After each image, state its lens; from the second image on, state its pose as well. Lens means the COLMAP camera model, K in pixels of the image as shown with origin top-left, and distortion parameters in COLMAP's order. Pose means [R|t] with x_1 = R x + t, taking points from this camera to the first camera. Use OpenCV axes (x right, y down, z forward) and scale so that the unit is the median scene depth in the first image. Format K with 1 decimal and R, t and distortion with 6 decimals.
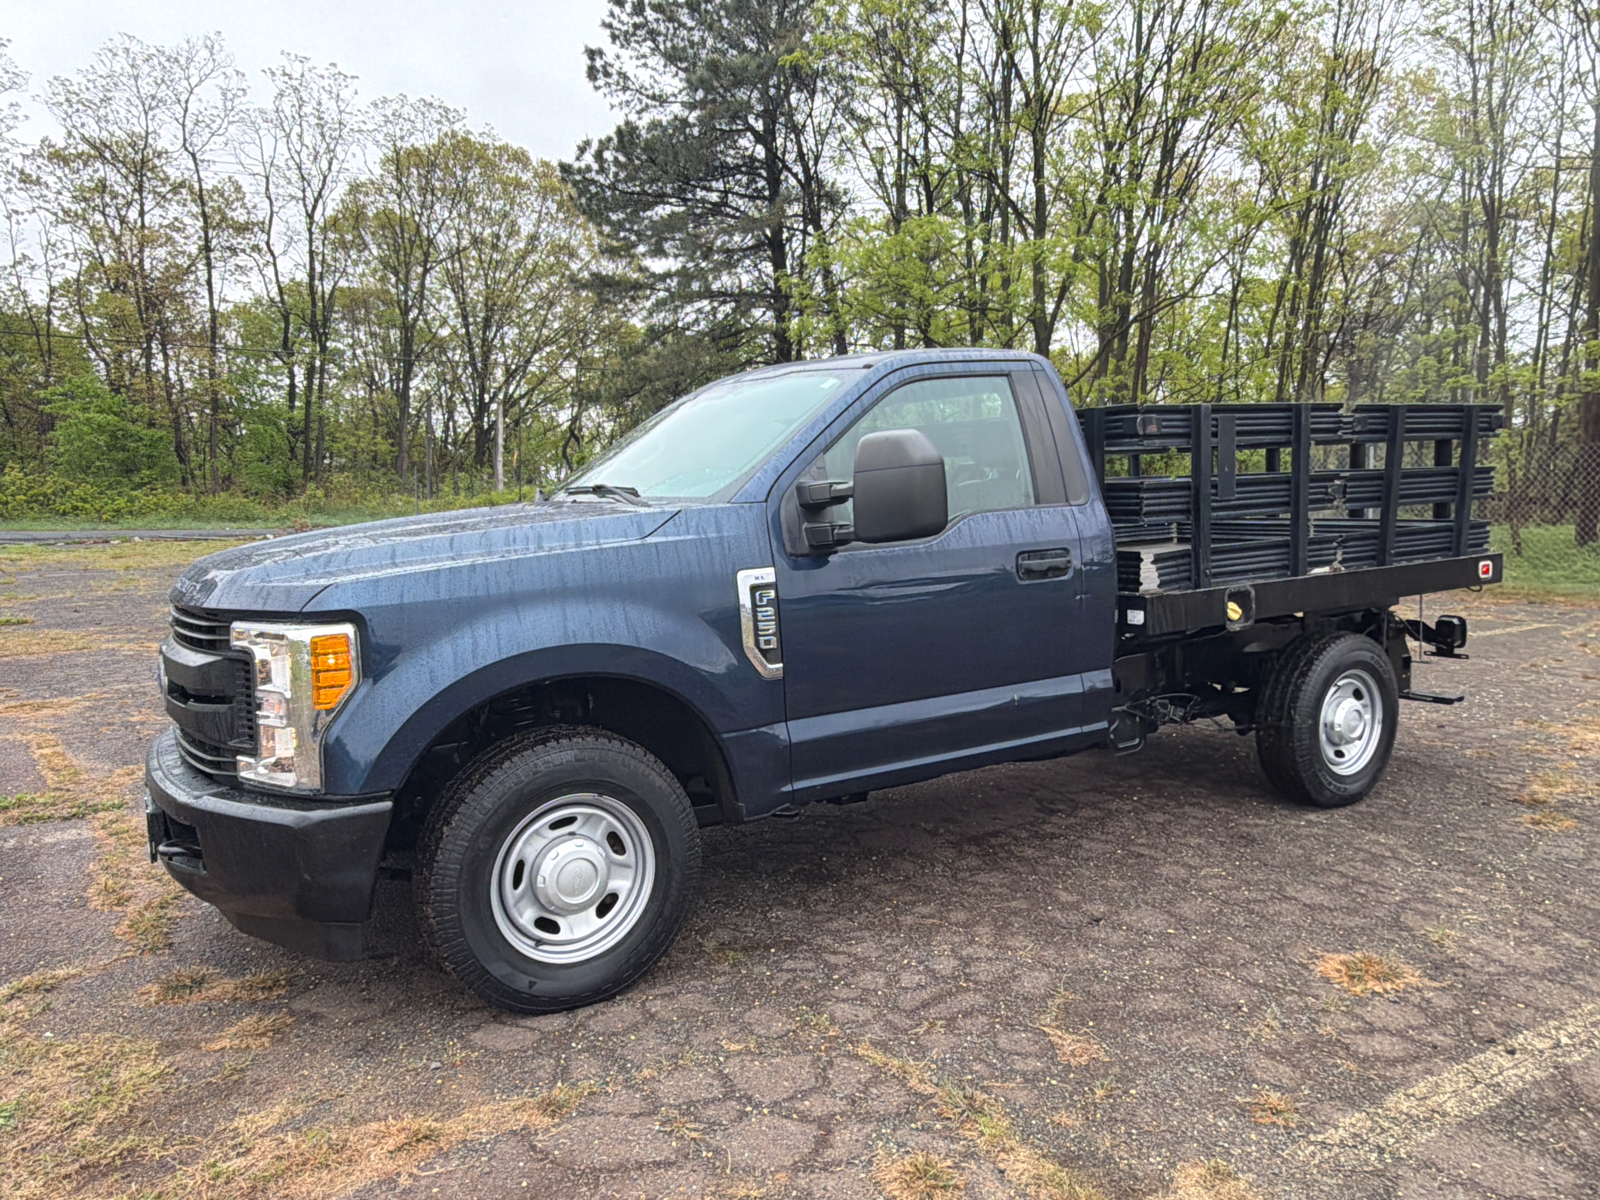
lens RADIAL K [[1133.4, 0, 799.7], [0, 1133.4, 603.4], [0, 0, 1]] dist [-0.005562, 0.006572]
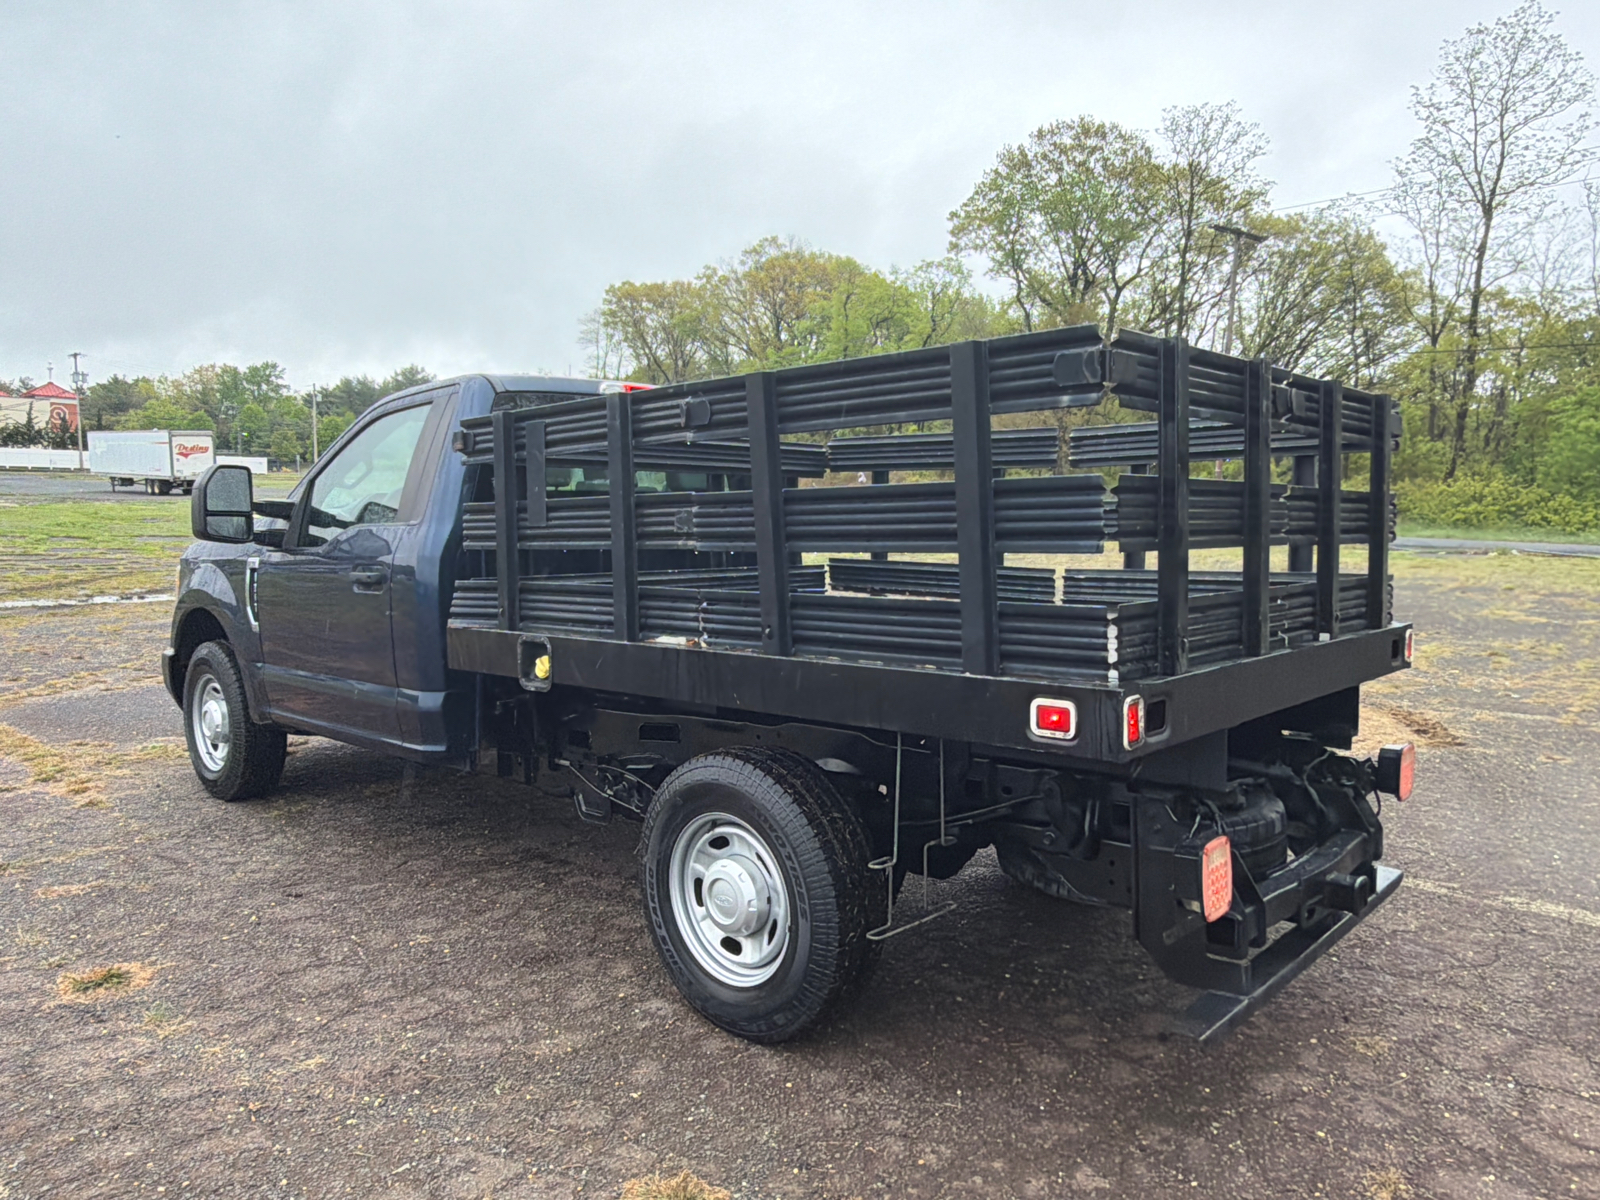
lens RADIAL K [[1133.4, 0, 797.5], [0, 1133.4, 603.2], [0, 0, 1]] dist [-0.005562, 0.006572]
pose [[0.264886, 0.095555, -0.959534, 1.316187], [-0.103883, 0.992115, 0.070122, -0.124029], [0.958668, 0.081105, 0.272724, 1.052409]]
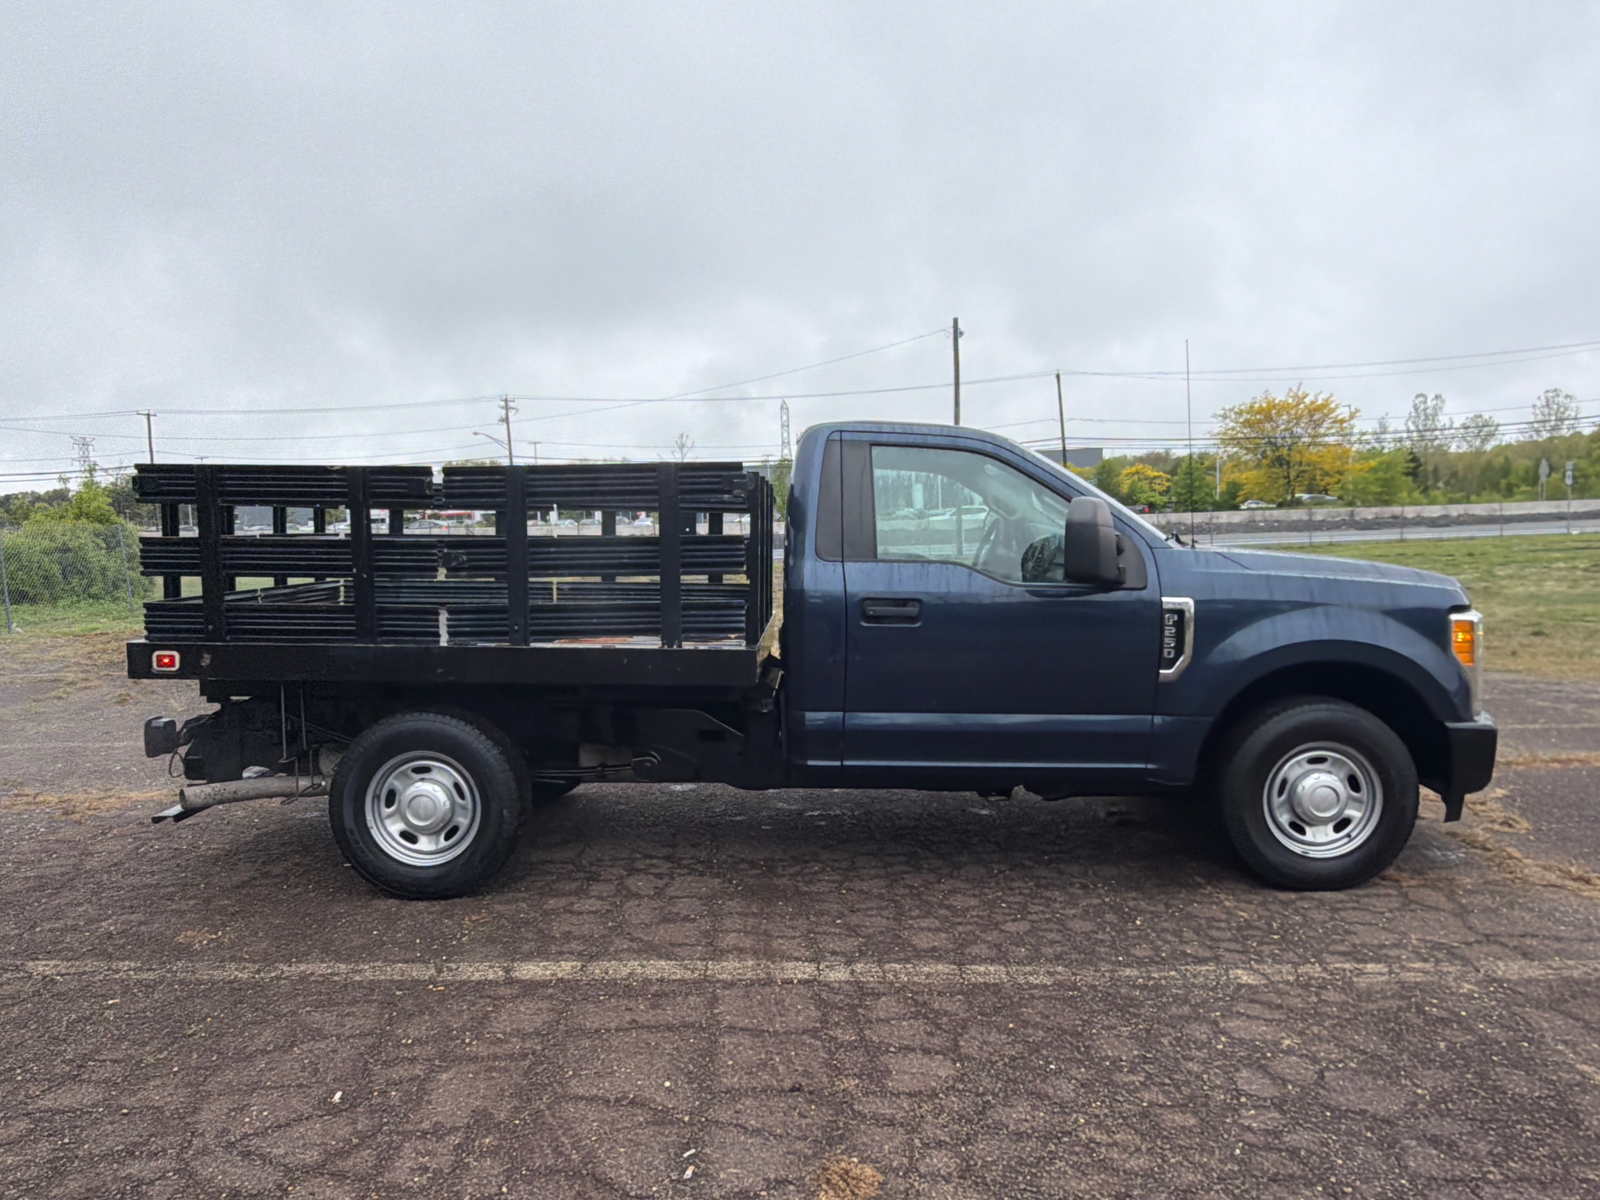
lens RADIAL K [[1133.4, 0, 795.6], [0, 1133.4, 594.1], [0, 0, 1]] dist [-0.005562, 0.006572]
pose [[-0.836810, -0.003739, 0.547481, -0.576117], [0.081154, 0.988083, 0.130790, -0.235348], [-0.541445, 0.153876, -0.826534, 2.323093]]
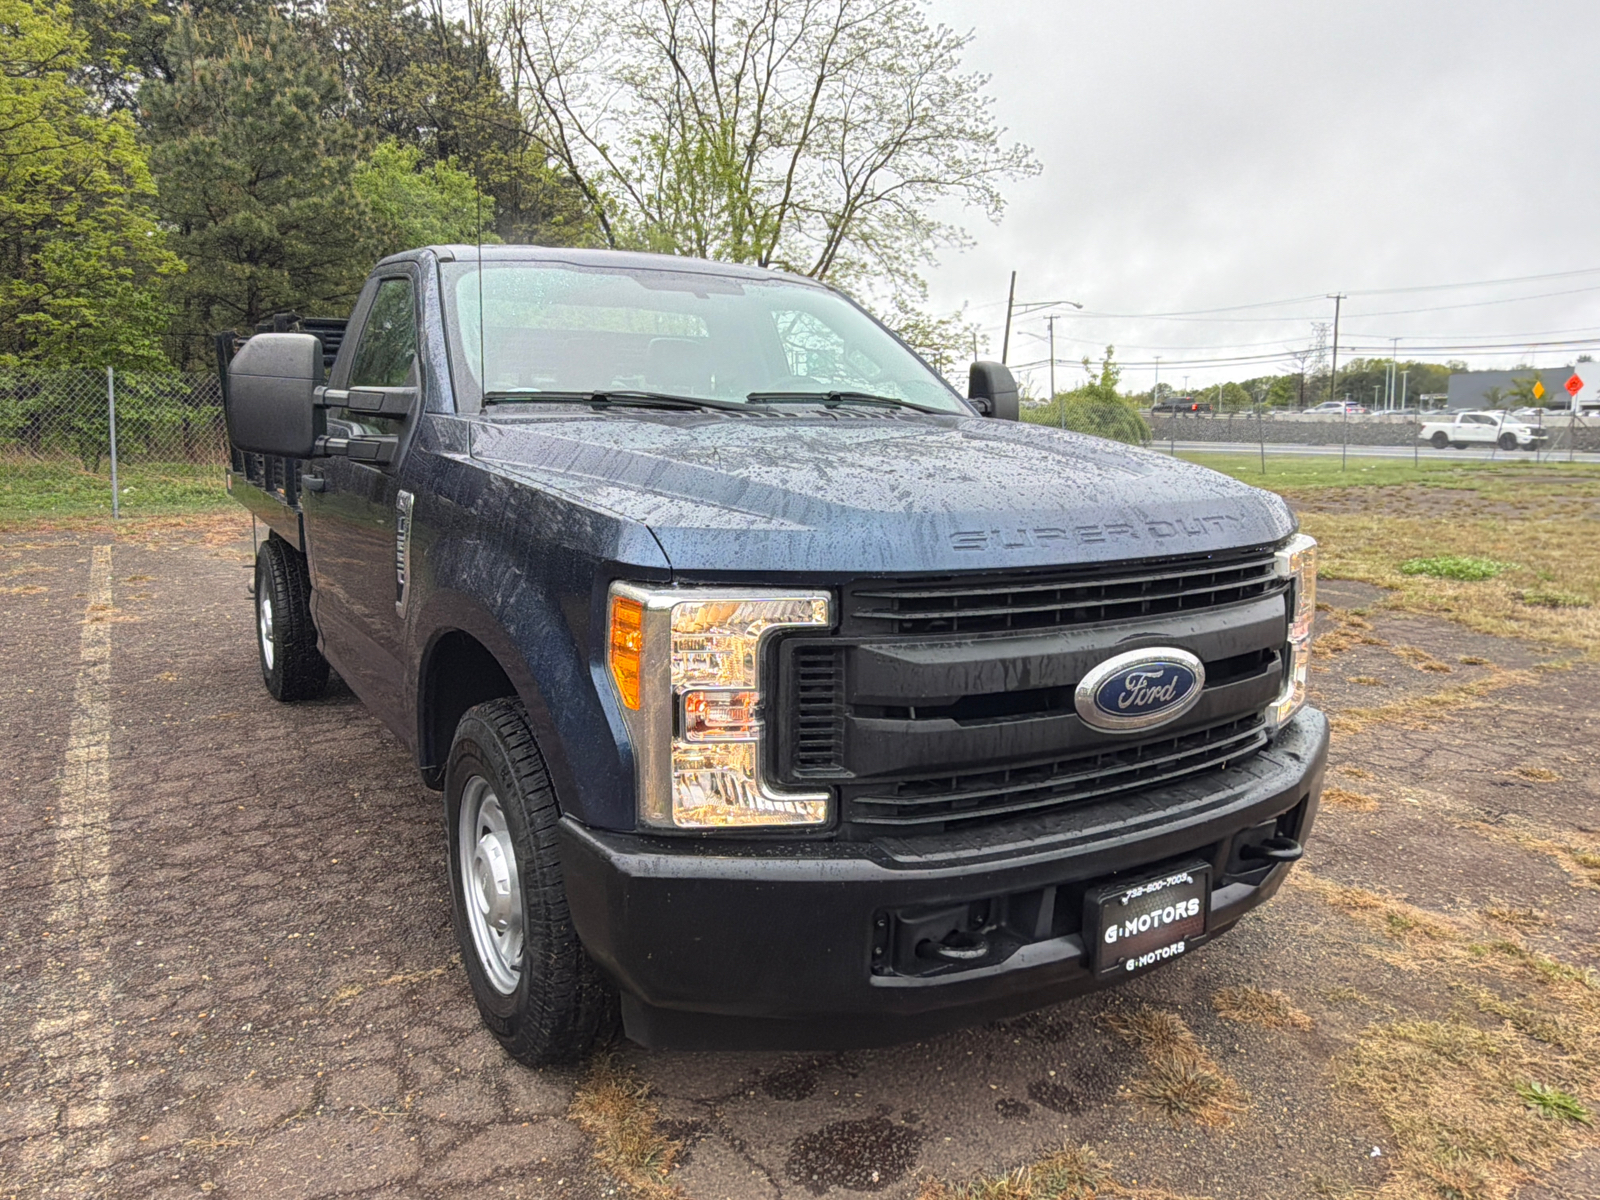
lens RADIAL K [[1133.4, 0, 797.4], [0, 1133.4, 600.7], [0, 0, 1]] dist [-0.005562, 0.006572]
pose [[0.001092, -0.146519, 0.989207, -0.976700], [0.086230, 0.985537, 0.145880, -0.073503], [-0.996275, 0.085140, 0.013710, 0.978316]]
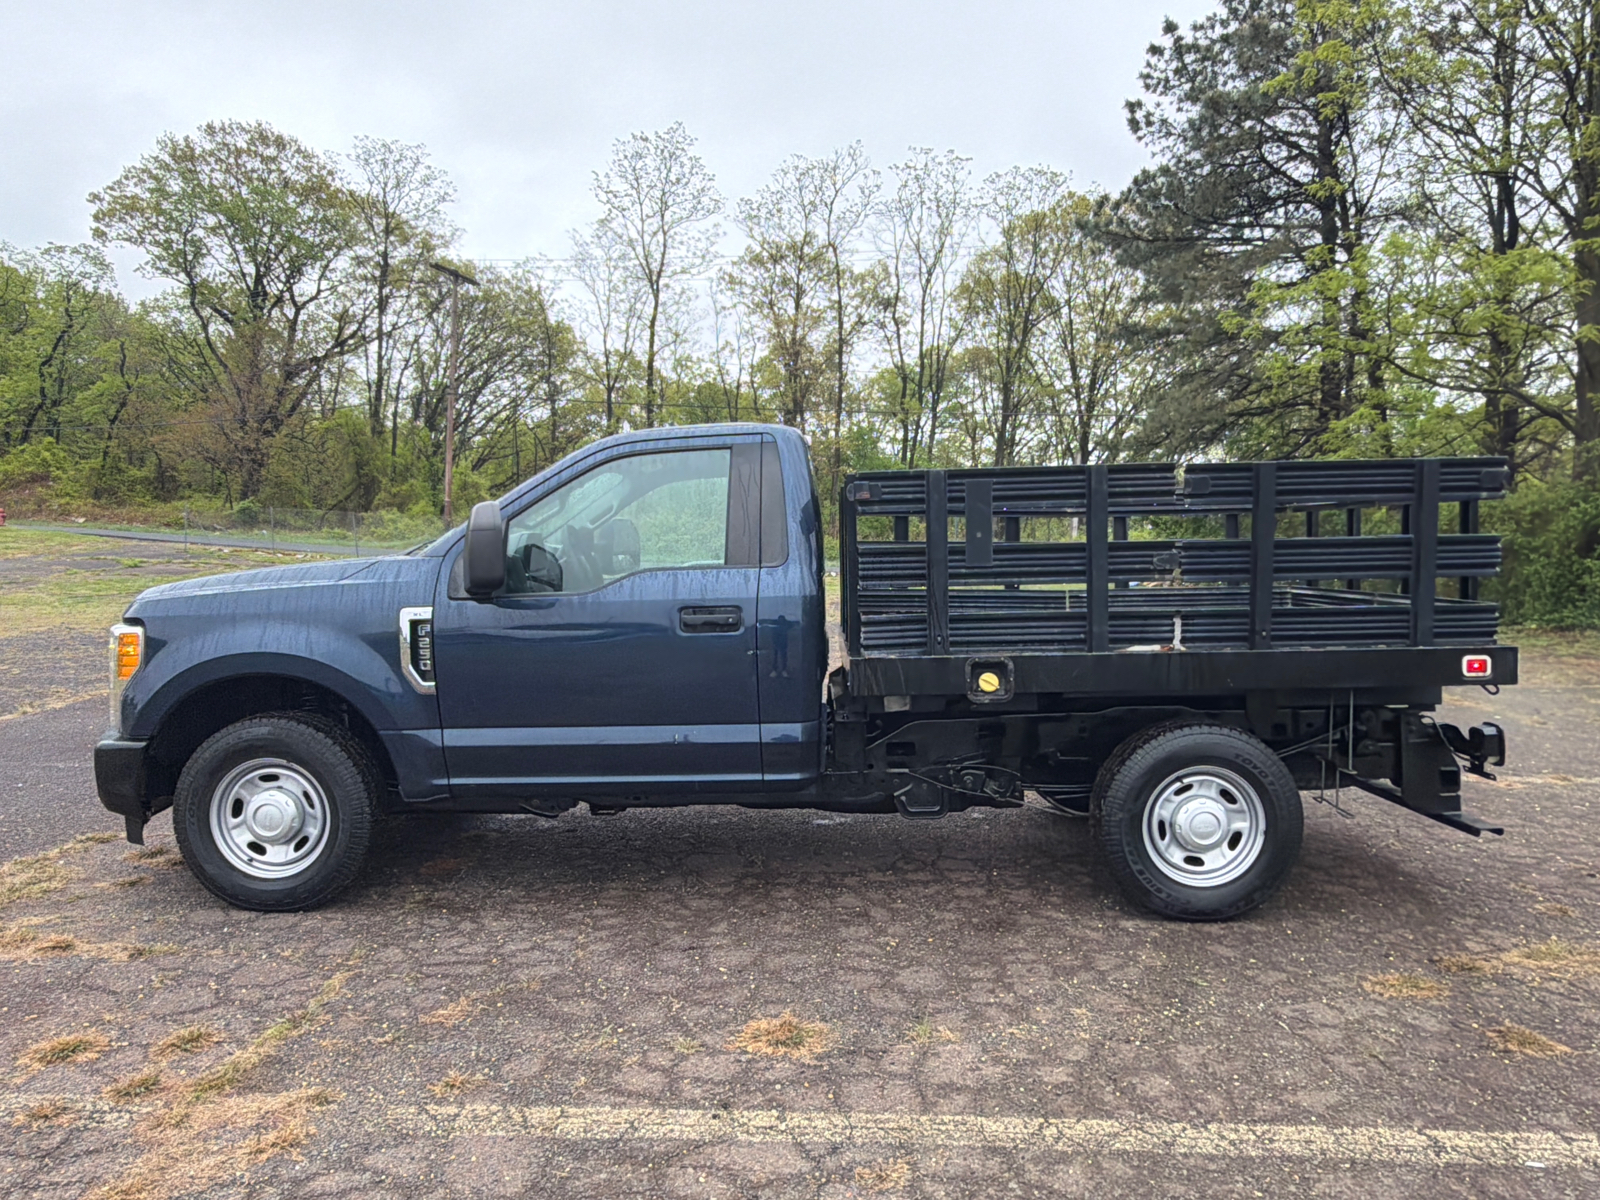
lens RADIAL K [[1133.4, 0, 797.7], [0, 1133.4, 605.3], [0, 0, 1]] dist [-0.005562, 0.006572]
pose [[0.842246, 0.049340, -0.536830, 0.839683], [-0.069894, 0.997392, -0.017989, -0.032877], [0.534543, 0.052672, 0.843499, 0.110690]]
